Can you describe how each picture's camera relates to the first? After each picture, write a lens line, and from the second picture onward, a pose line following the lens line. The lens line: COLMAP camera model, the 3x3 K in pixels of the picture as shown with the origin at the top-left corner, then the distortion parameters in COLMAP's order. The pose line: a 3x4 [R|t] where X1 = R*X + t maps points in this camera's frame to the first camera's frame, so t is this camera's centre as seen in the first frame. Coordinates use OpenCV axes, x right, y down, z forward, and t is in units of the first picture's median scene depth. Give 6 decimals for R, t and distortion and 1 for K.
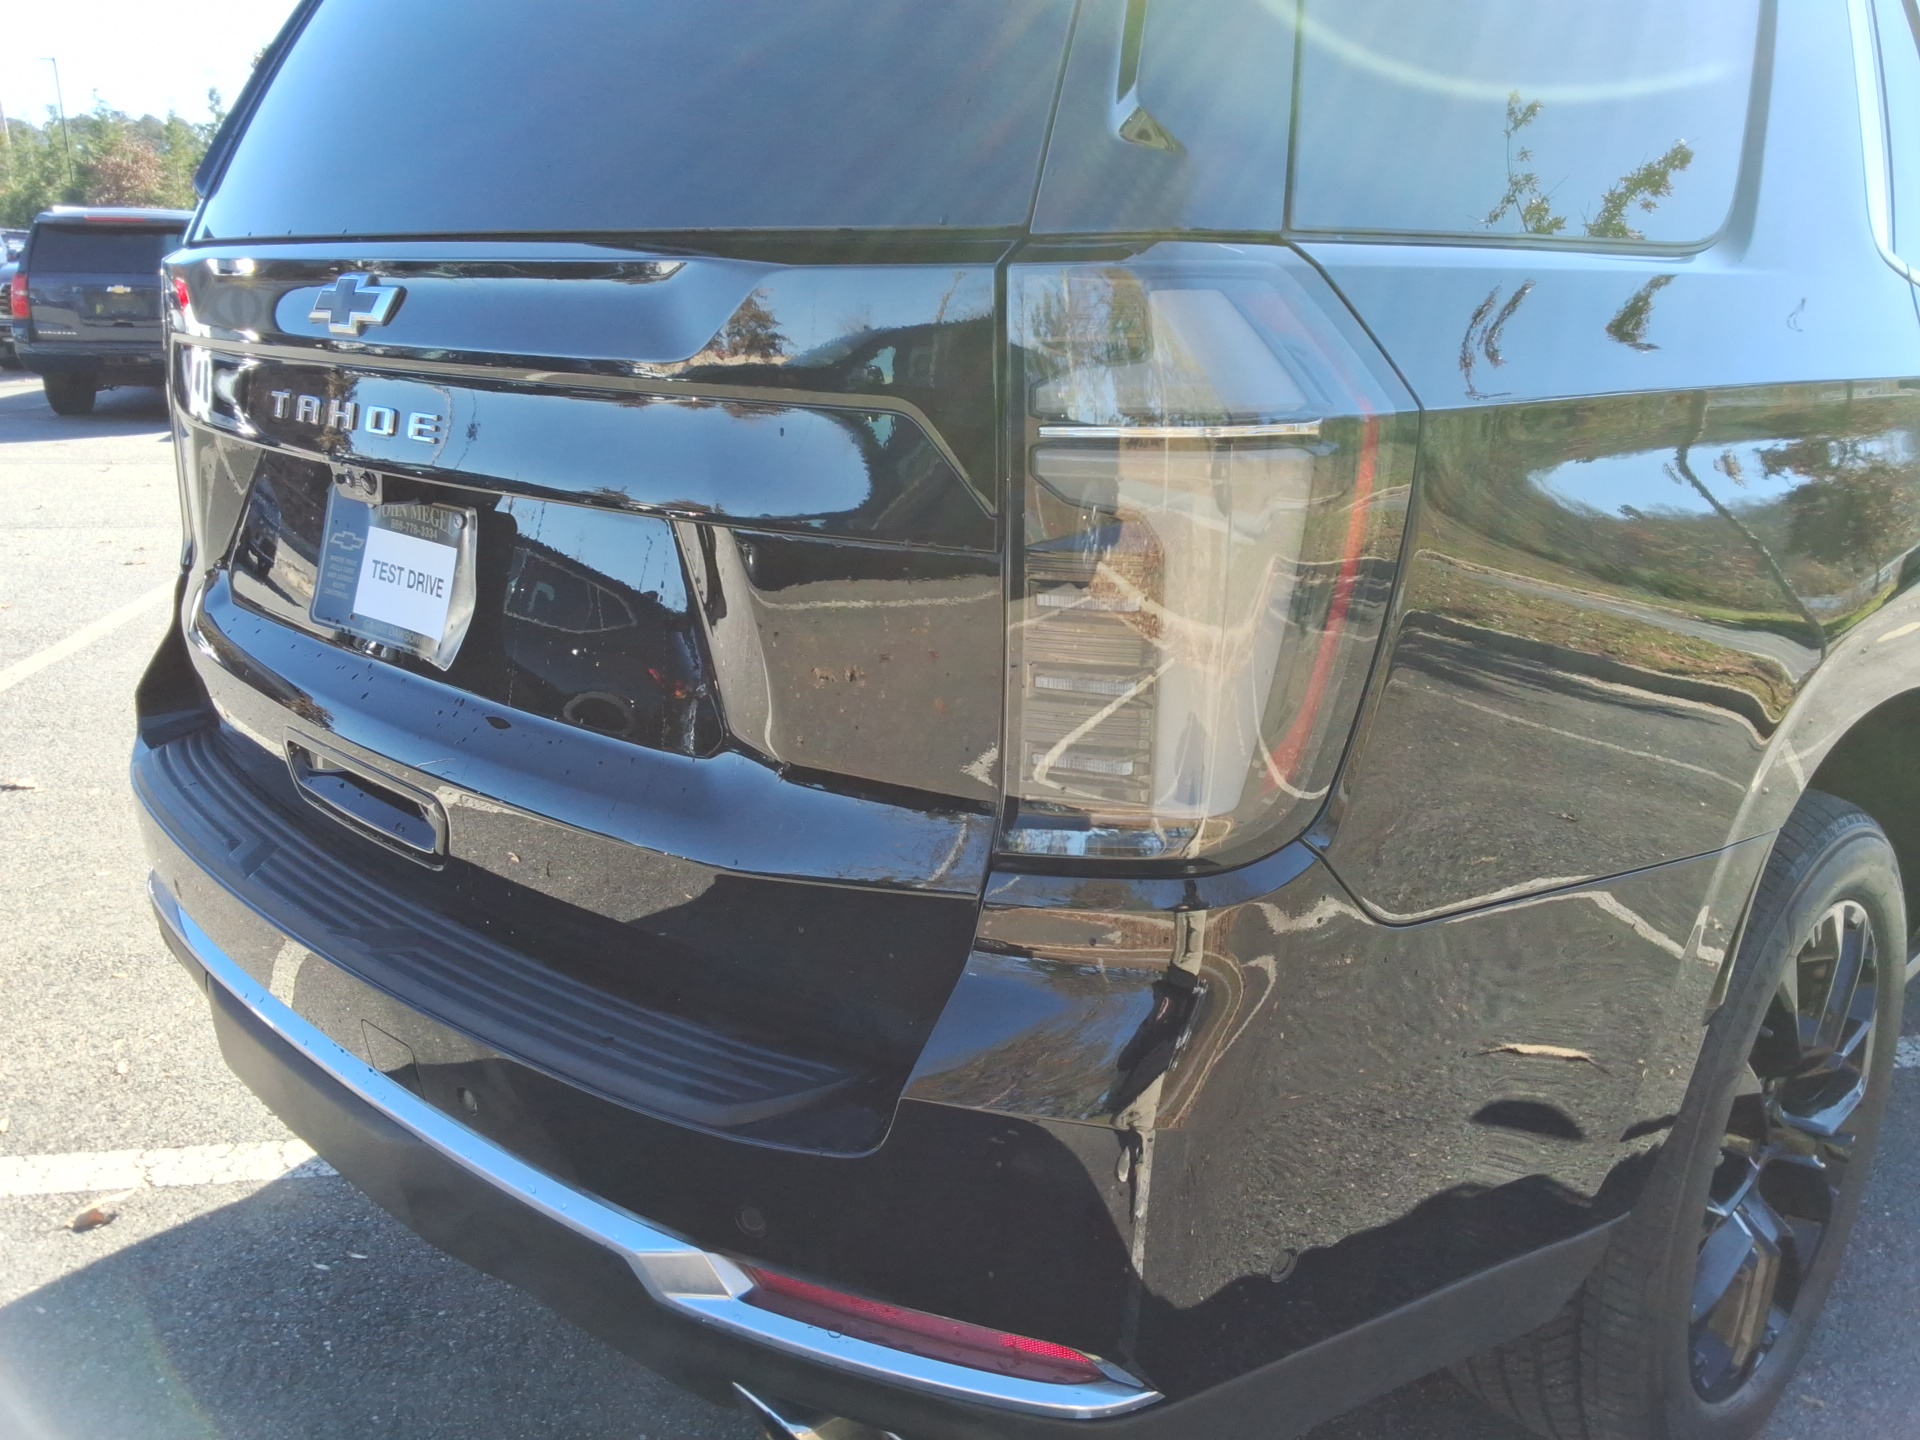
lens RADIAL K [[1526.1, 0, 960.0], [0, 1526.1, 720.0], [0, 0, 1]] dist [0.072768, -0.118722]
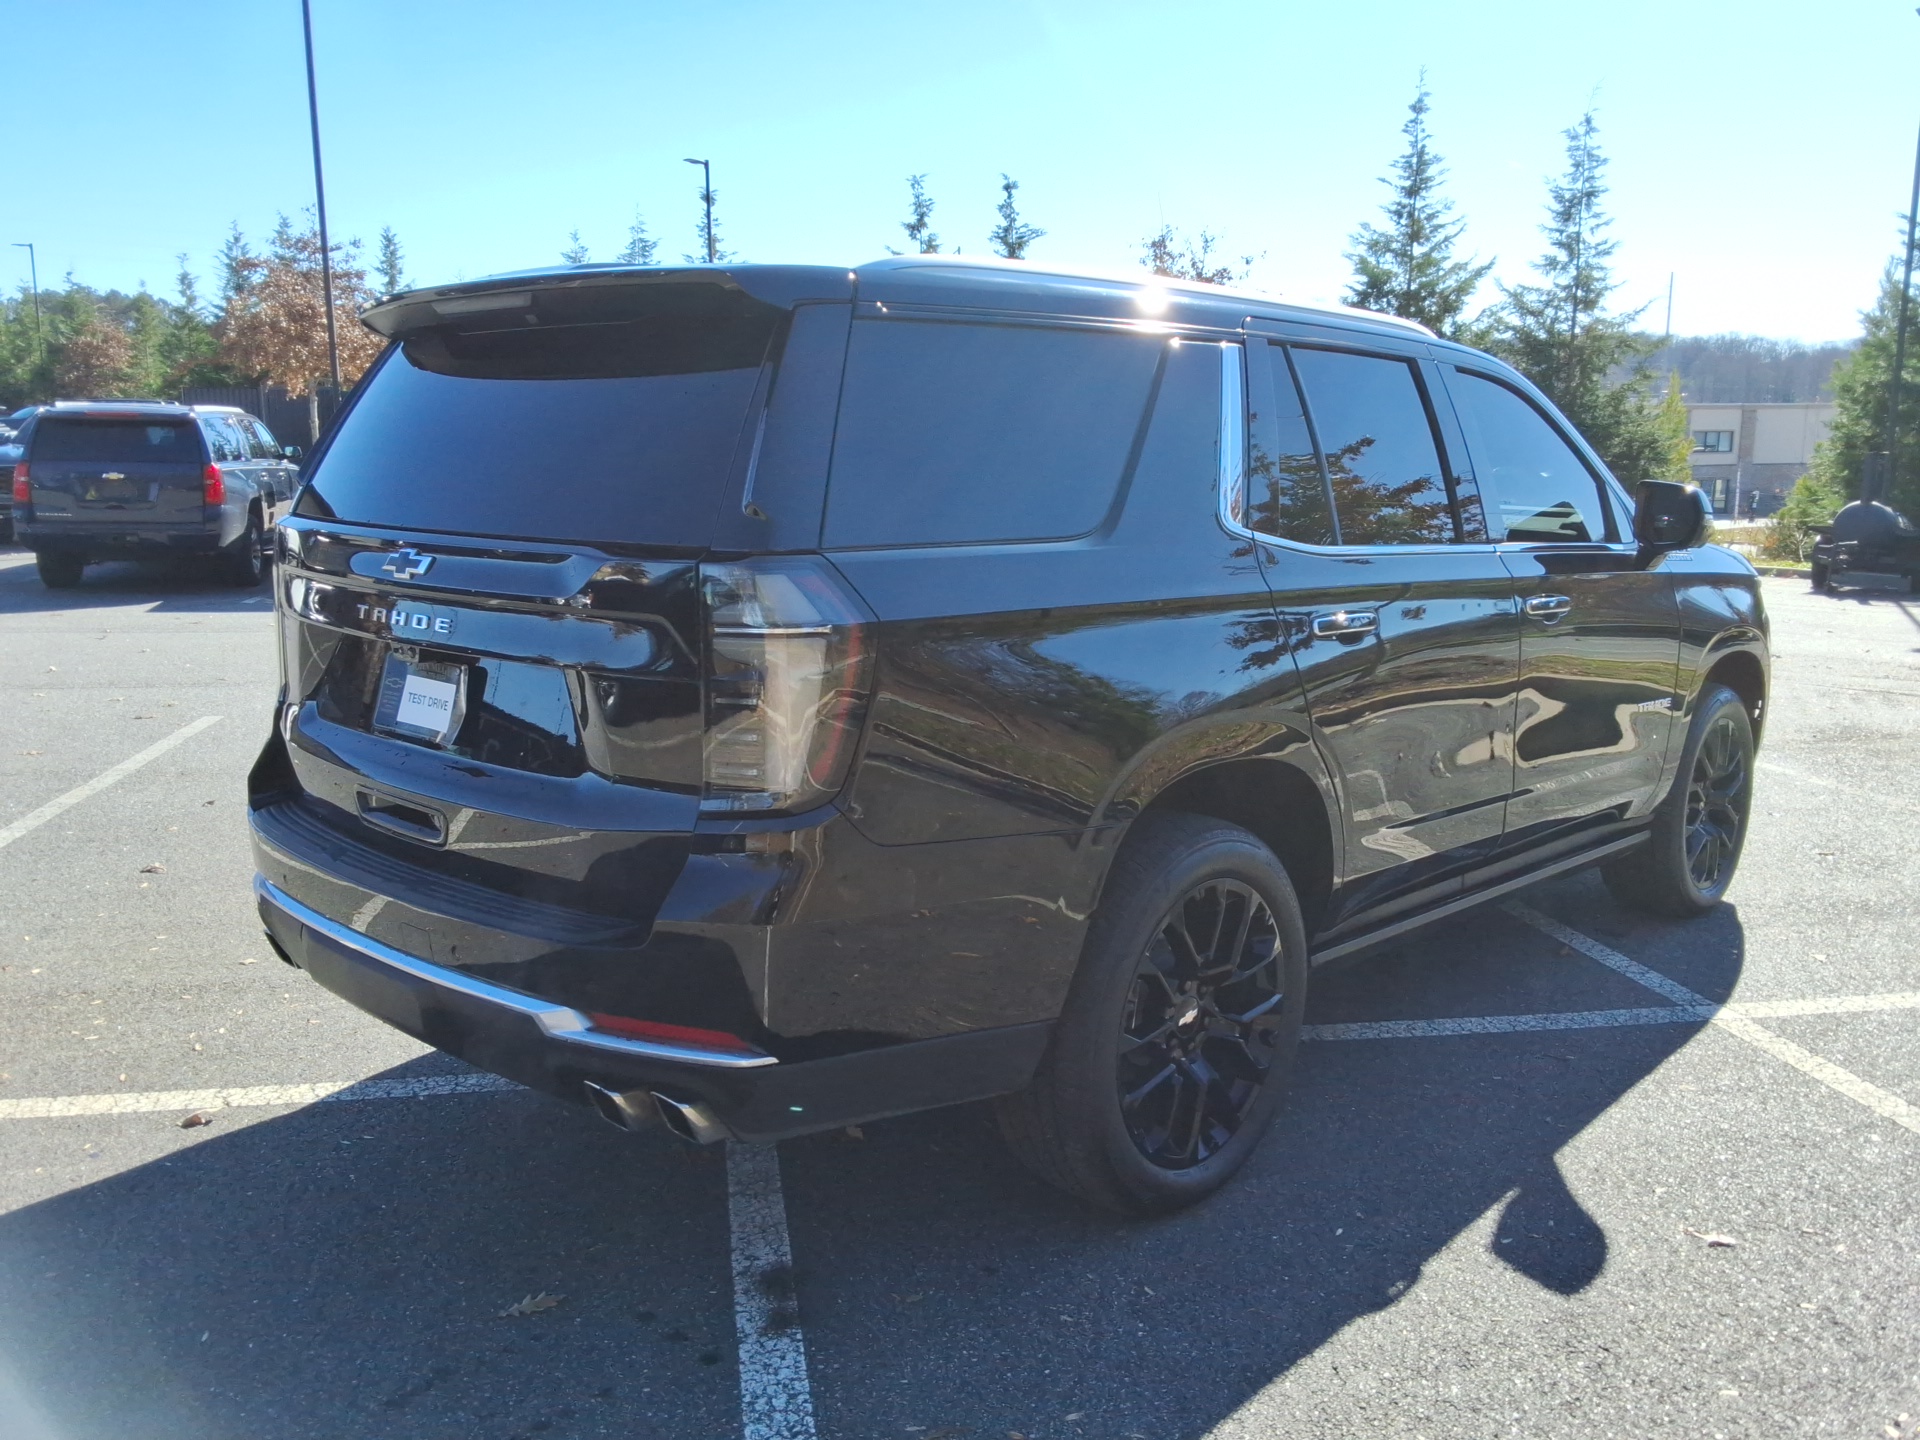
lens RADIAL K [[1545.2, 0, 957.3], [0, 1545.2, 702.8], [0, 0, 1]] dist [0.070995, -0.111360]
pose [[0.999628, -0.005086, 0.026800, 0.154350], [0.008134, 0.993344, -0.114897, 0.086019], [-0.026037, 0.115072, 0.993016, -0.587715]]
